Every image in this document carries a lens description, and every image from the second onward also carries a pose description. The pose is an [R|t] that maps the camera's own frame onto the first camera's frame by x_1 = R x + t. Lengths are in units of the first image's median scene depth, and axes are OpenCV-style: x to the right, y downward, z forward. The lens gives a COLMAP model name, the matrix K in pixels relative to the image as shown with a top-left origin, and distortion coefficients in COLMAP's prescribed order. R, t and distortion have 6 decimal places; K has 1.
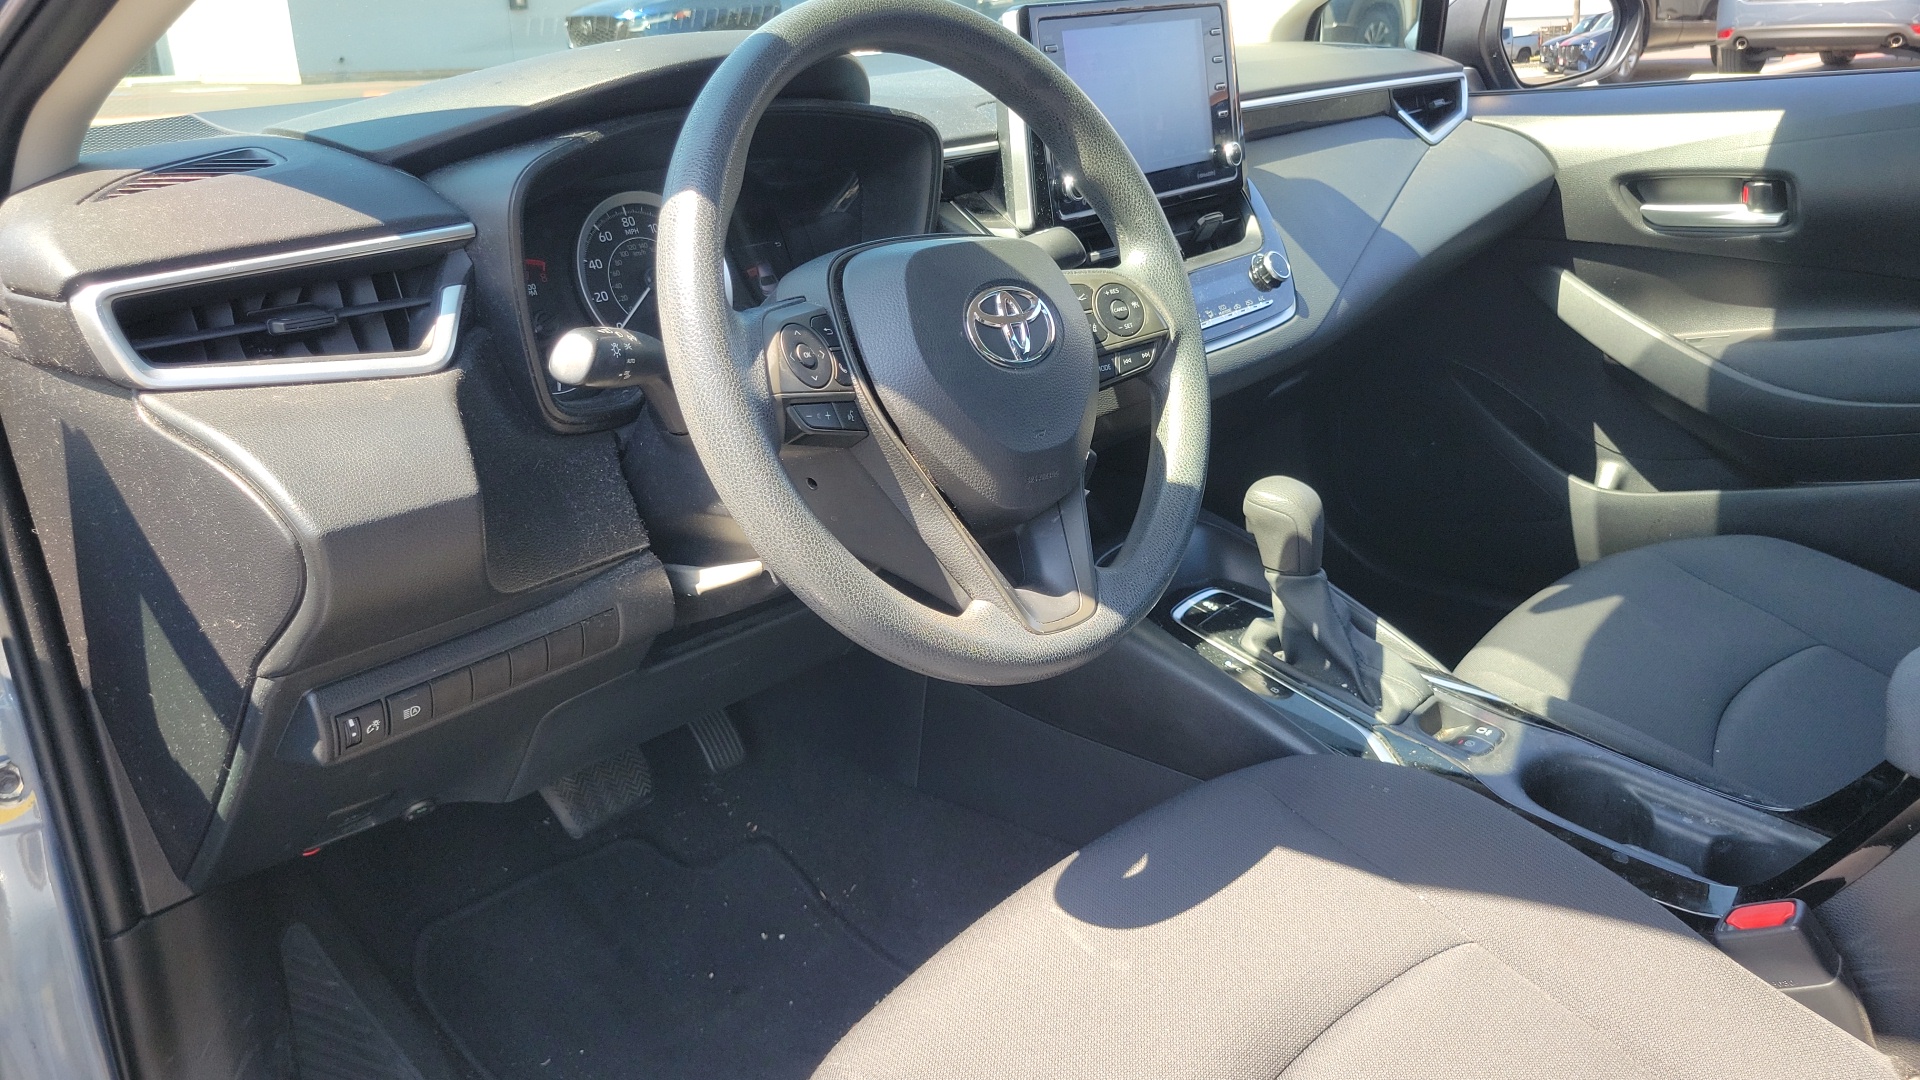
lens RADIAL K [[1465.1, 0, 951.1], [0, 1465.1, 561.4], [0, 0, 1]] dist [0.029875, -0.001124]
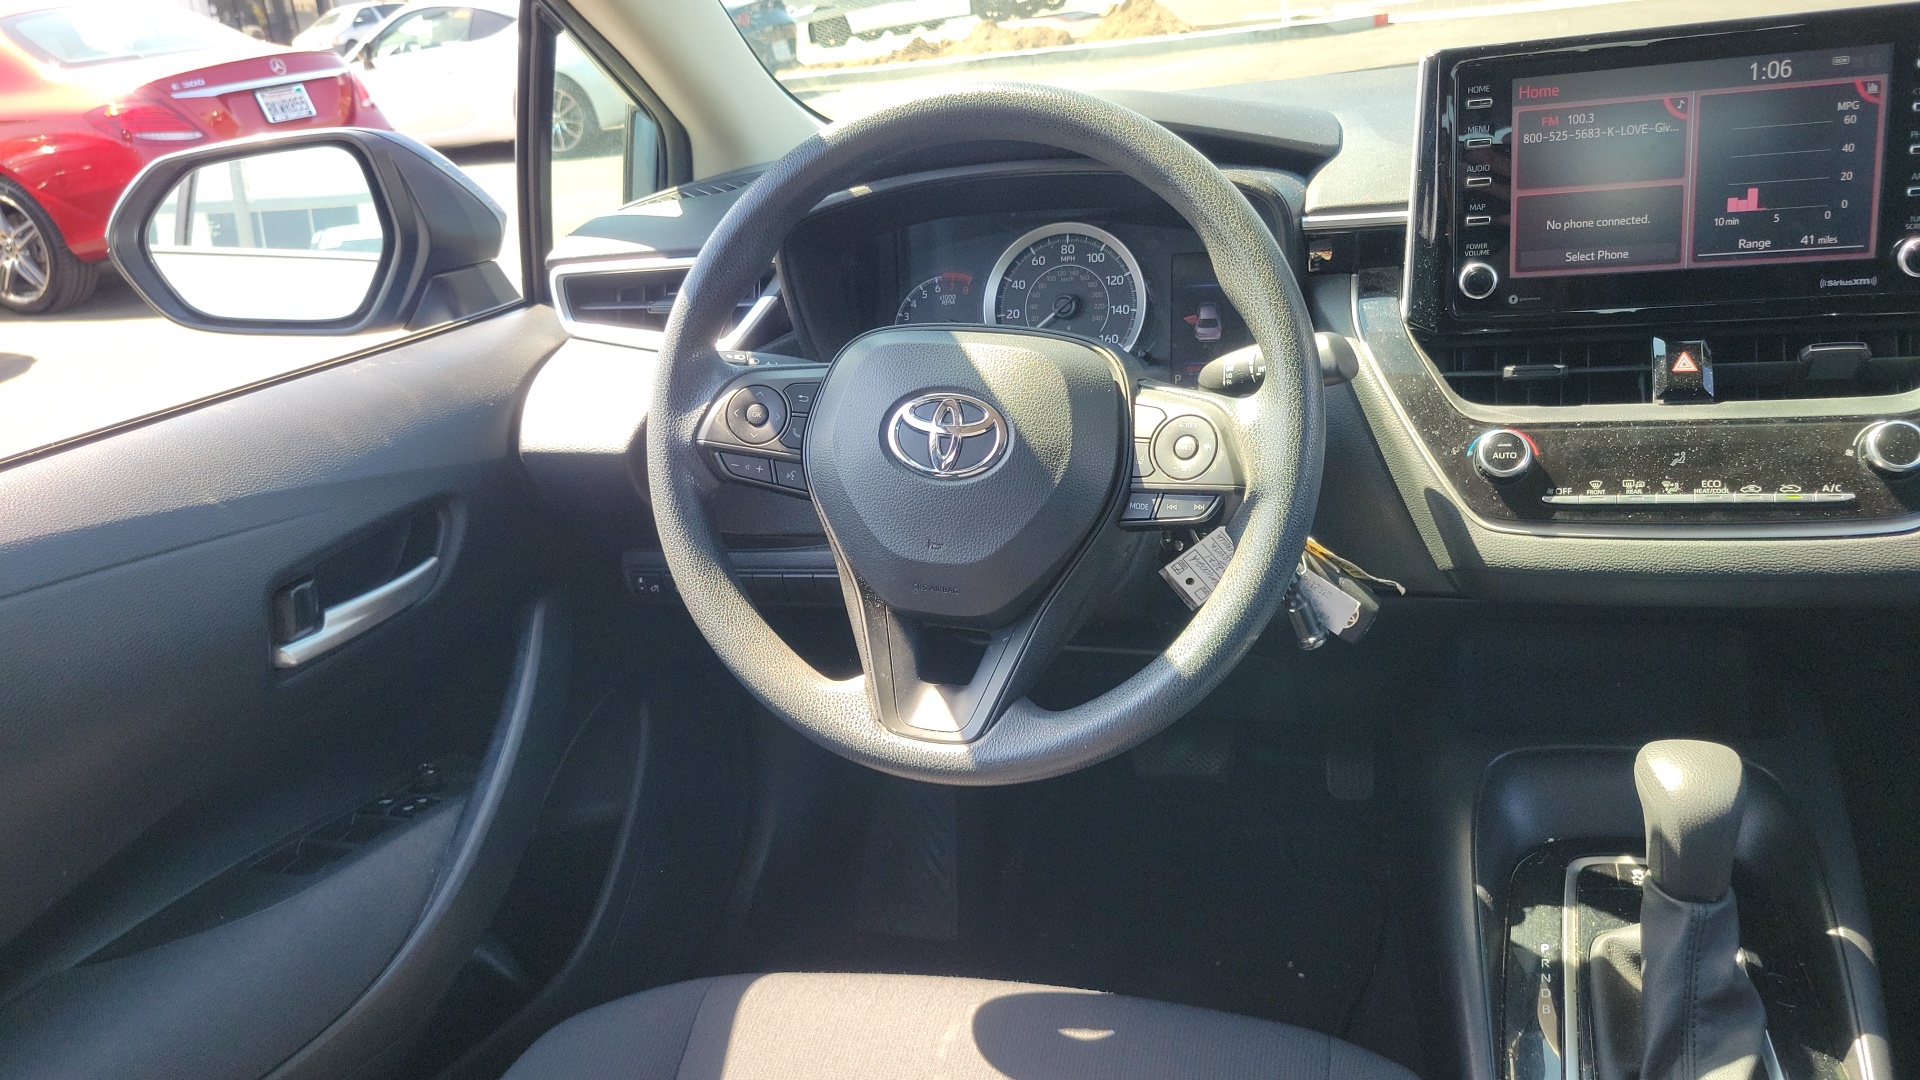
lens RADIAL K [[1457.5, 0, 954.5], [0, 1457.5, 536.5], [0, 0, 1]] dist [0.044259, -0.034814]
pose [[0.442147, 0.315394, -0.839663, 0.712415], [-0.241990, 0.943370, 0.226922, -0.255863], [0.863682, 0.102857, 0.493430, 0.420789]]
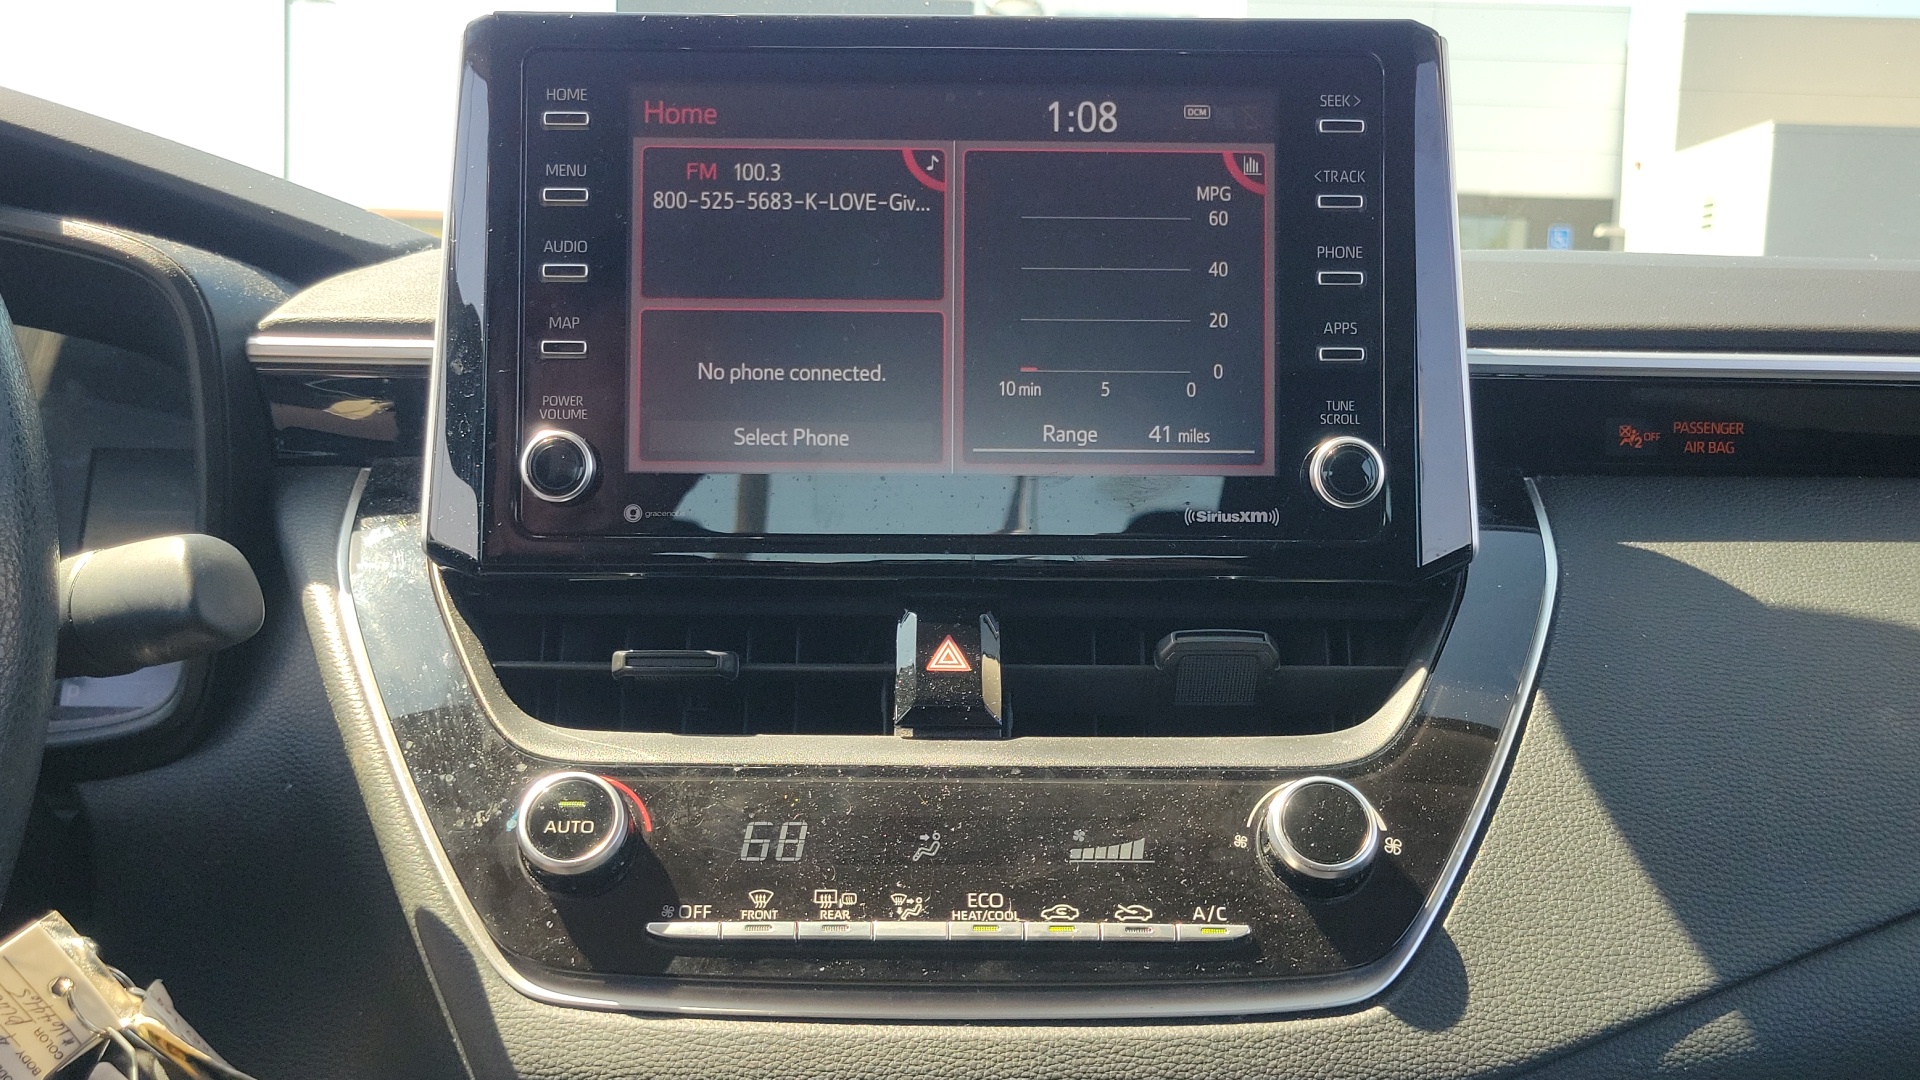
lens RADIAL K [[1883.8, 0, 954.1], [0, 1883.8, 540.2], [0, 0, 1]] dist [0.014269, 0.007256]
pose [[0.677360, 0.124168, -0.725097, 0.544692], [-0.305123, 0.944293, -0.123332, -0.226024], [0.669390, 0.304784, 0.677513, 0.809409]]
